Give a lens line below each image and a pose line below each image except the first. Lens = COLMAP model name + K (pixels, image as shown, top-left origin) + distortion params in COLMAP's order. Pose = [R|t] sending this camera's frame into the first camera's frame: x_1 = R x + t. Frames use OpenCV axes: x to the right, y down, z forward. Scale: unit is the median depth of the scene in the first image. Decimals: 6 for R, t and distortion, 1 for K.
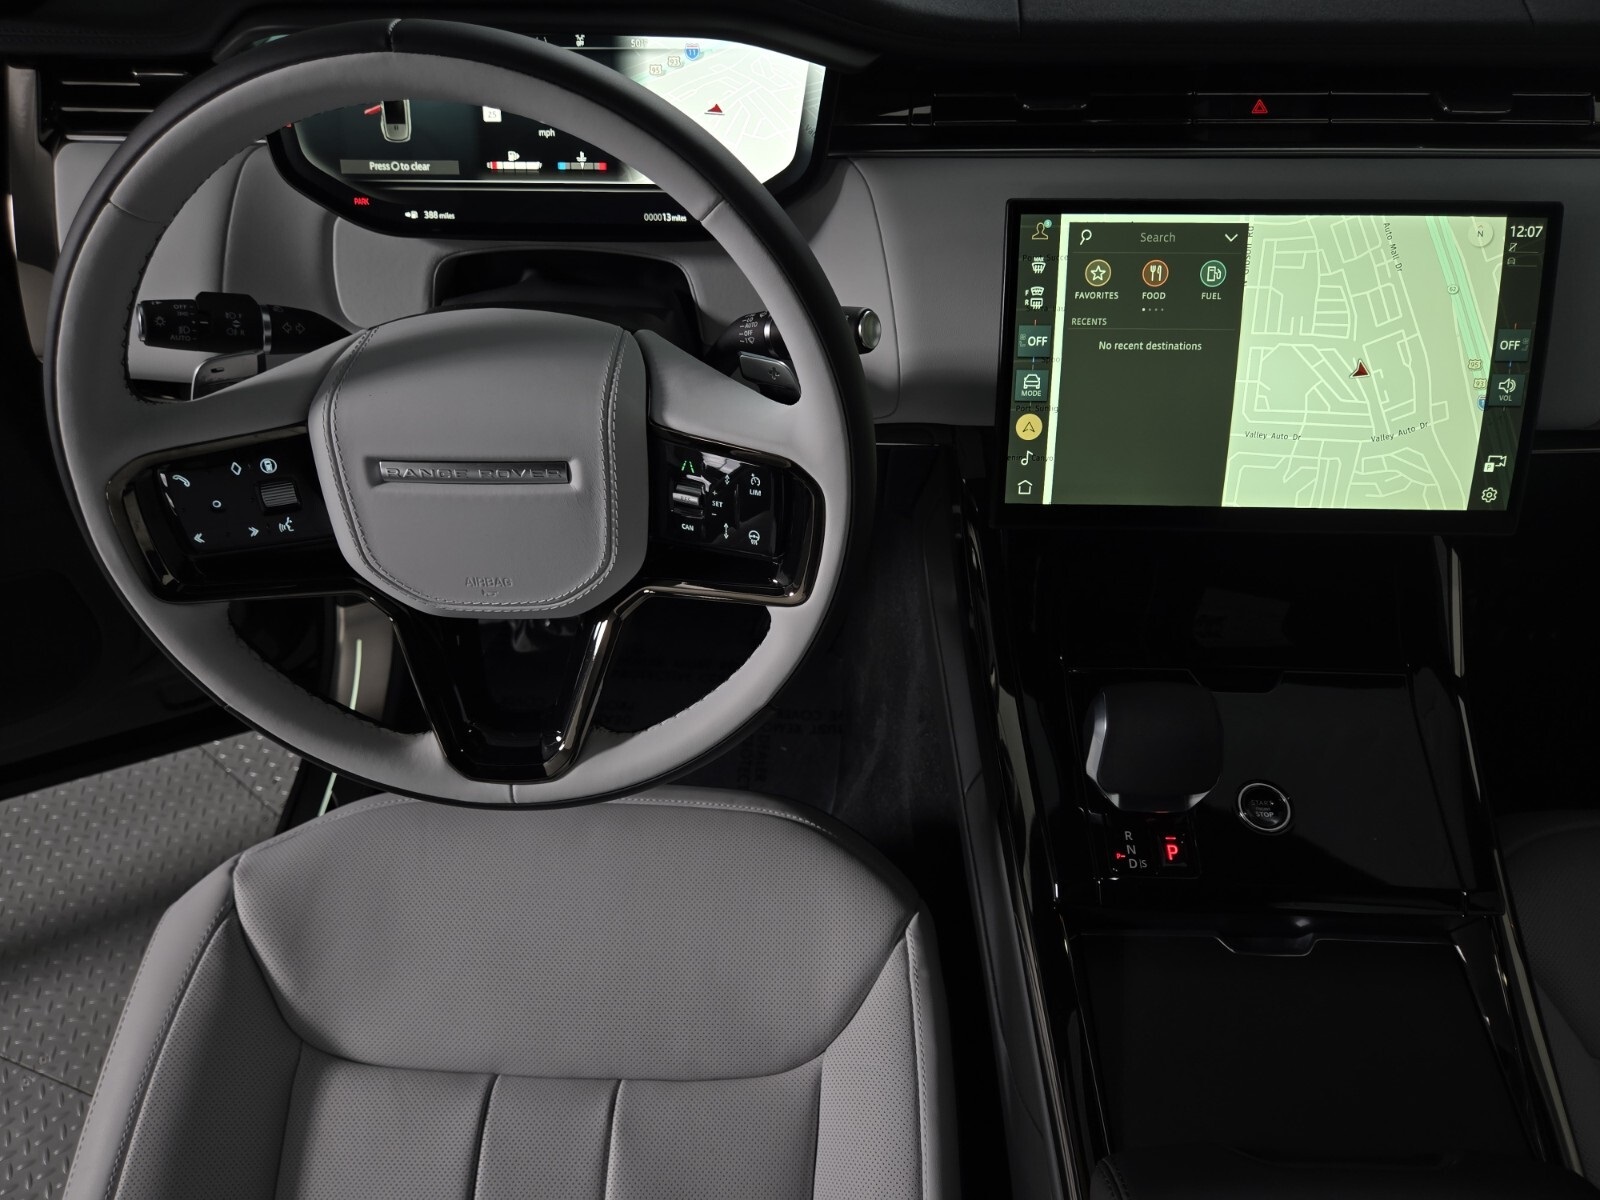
lens RADIAL K [[1123.4, 0, 775.2], [0, 1123.4, 602.5], [0, 0, 1]] dist [0.066574, -0.069037]
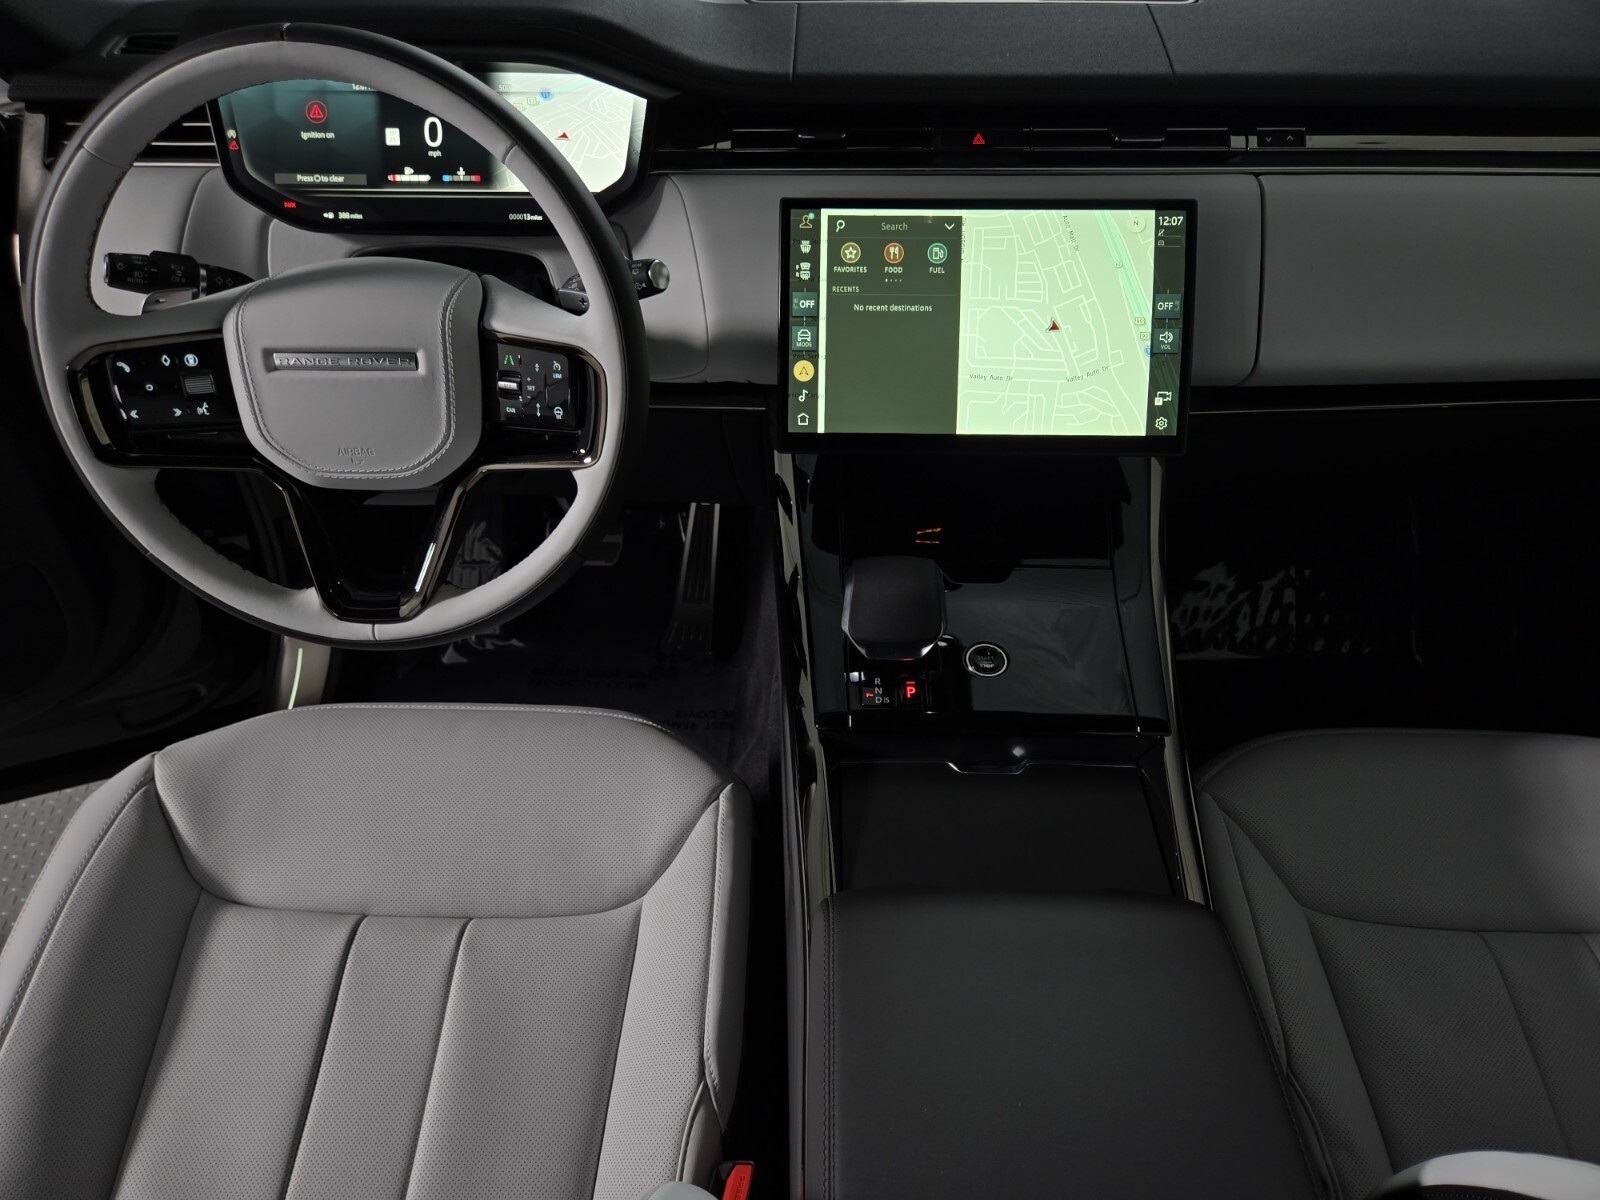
lens RADIAL K [[1123.4, 0, 775.2], [0, 1123.4, 602.5], [0, 0, 1]] dist [0.066574, -0.069037]
pose [[0.999981, 0.001885, 0.005915, 0.189821], [-0.001066, 0.990776, -0.135505, 0.283872], [-0.006116, 0.135496, 0.990759, -0.233841]]
